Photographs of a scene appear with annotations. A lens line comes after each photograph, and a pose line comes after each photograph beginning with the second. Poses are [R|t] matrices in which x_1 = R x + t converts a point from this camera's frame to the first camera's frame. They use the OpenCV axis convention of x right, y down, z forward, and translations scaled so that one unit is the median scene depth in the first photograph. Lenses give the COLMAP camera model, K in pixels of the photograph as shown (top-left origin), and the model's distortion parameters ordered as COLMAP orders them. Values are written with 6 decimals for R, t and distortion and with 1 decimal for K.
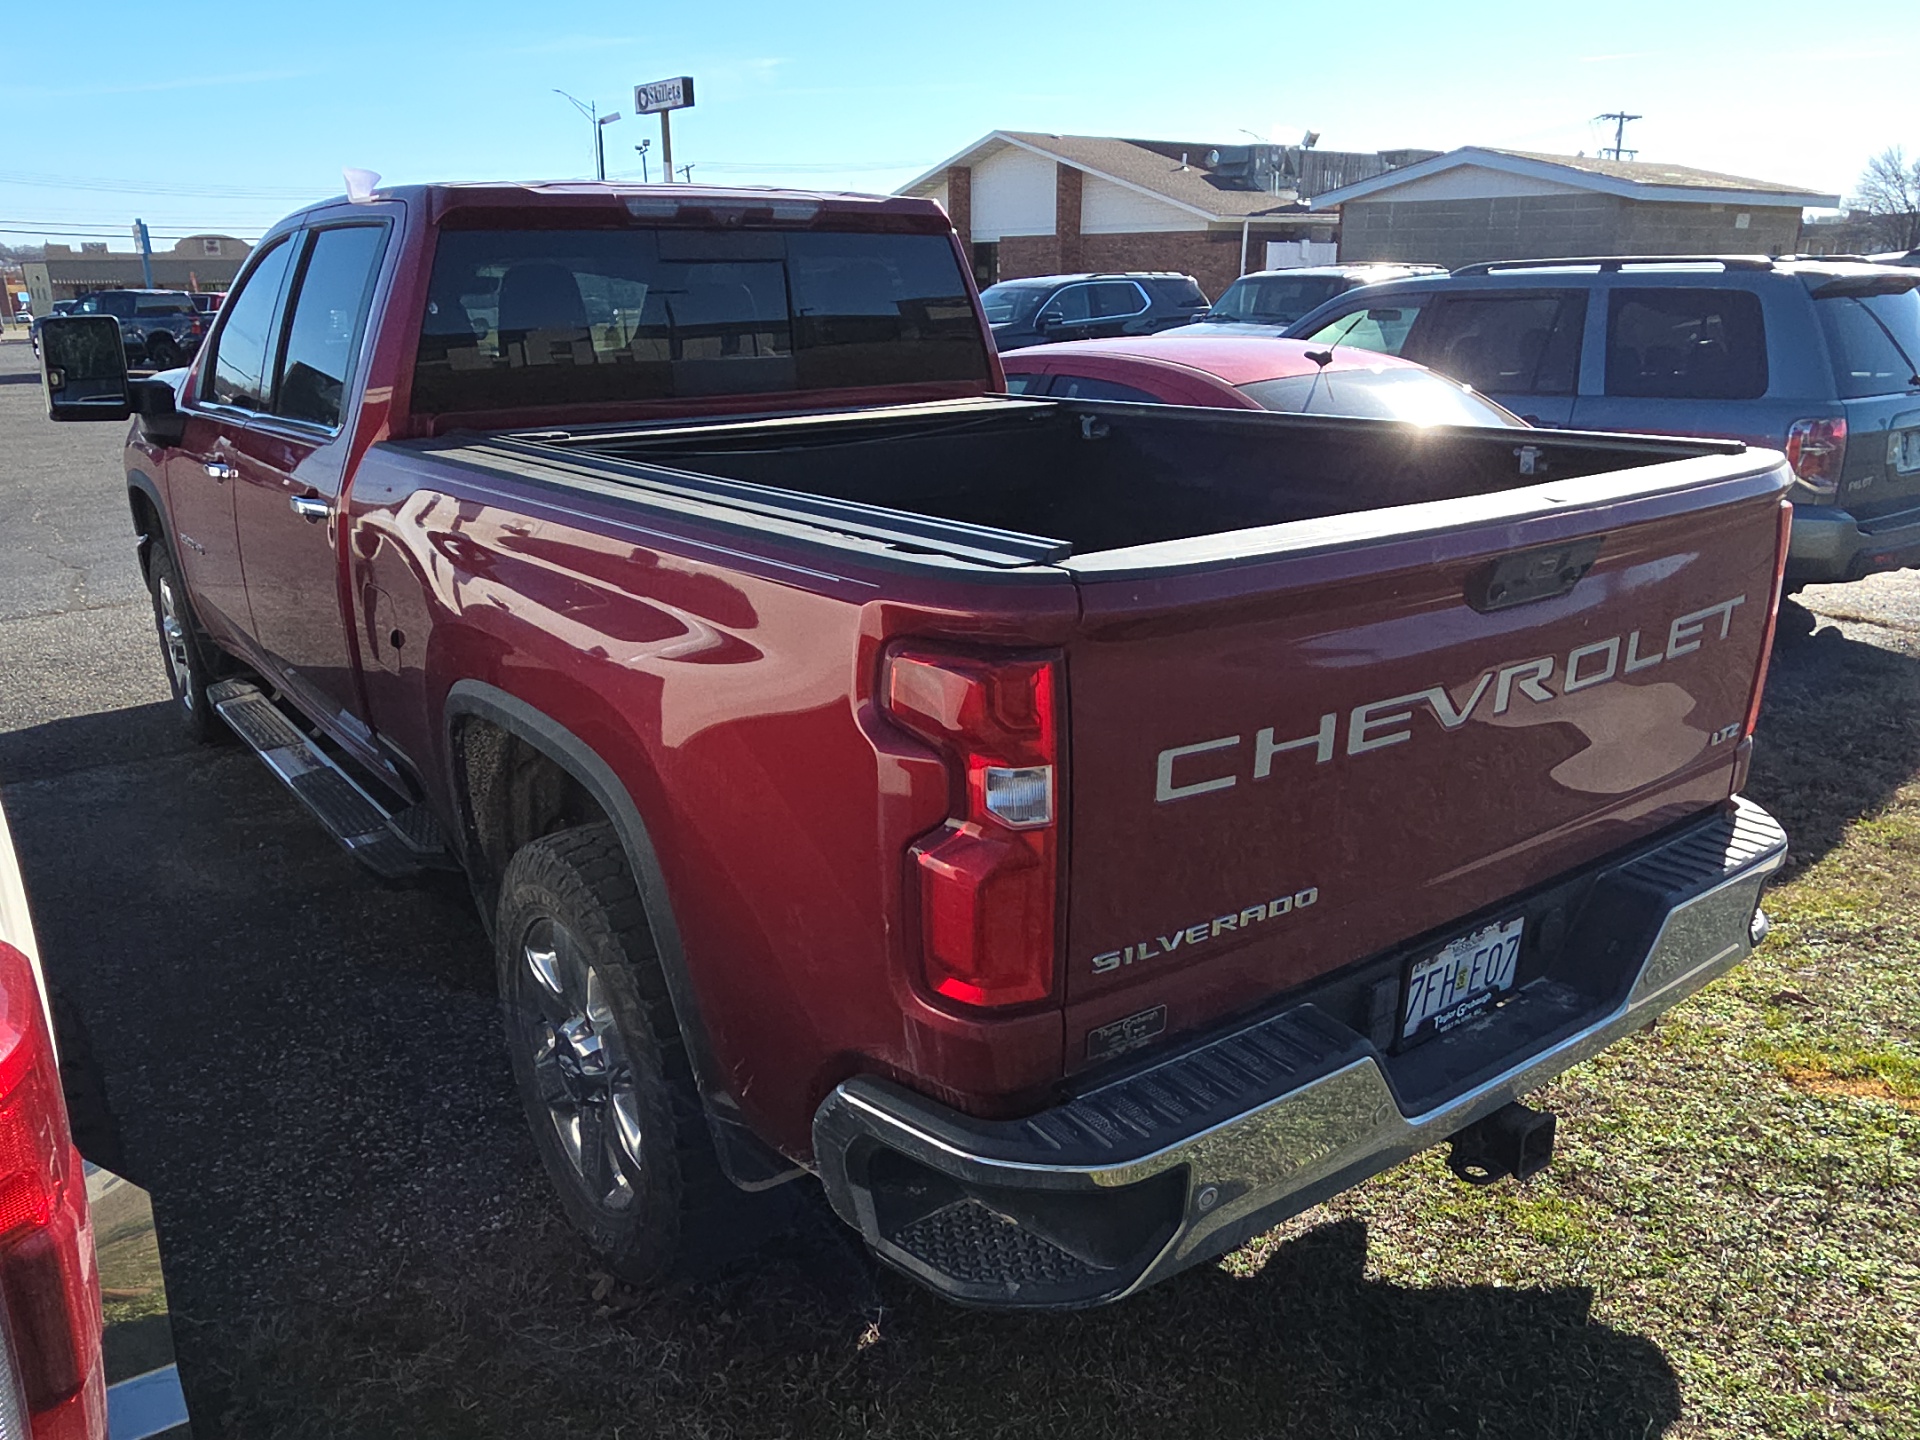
lens RADIAL K [[1429.2, 0, 917.2], [0, 1429.2, 719.3], [0, 0, 1]] dist [0.002896, -0.000962]
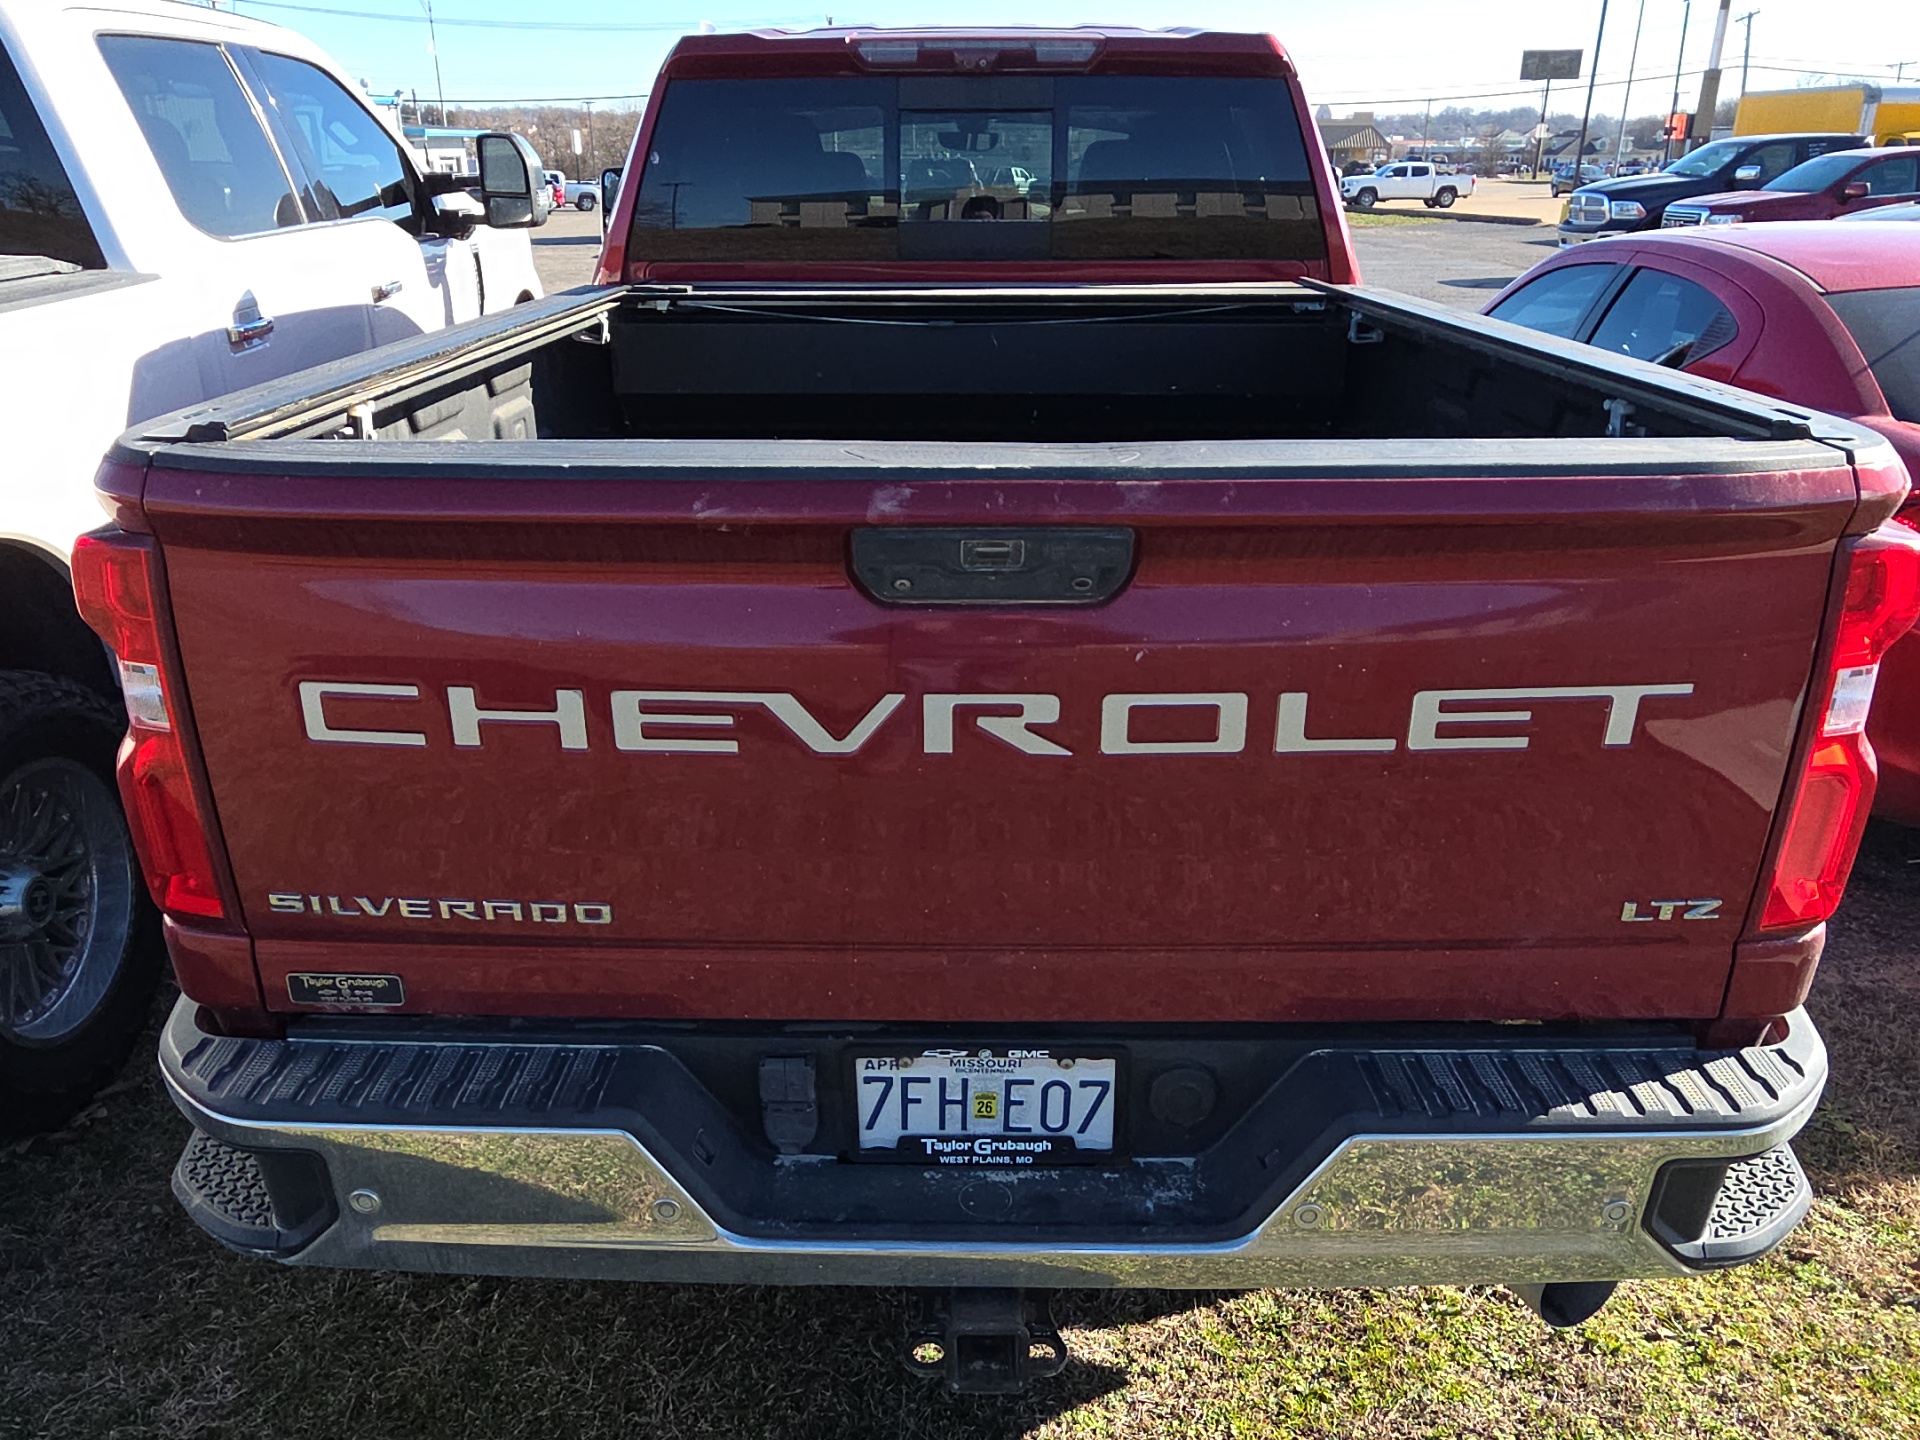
lens RADIAL K [[1429.2, 0, 917.2], [0, 1429.2, 719.3], [0, 0, 1]] dist [0.002896, -0.000962]
pose [[0.804043, 0.226568, -0.549711, 0.708128], [-0.180345, 0.973927, 0.137628, -0.105055], [0.566561, -0.011521, 0.823939, 0.379631]]
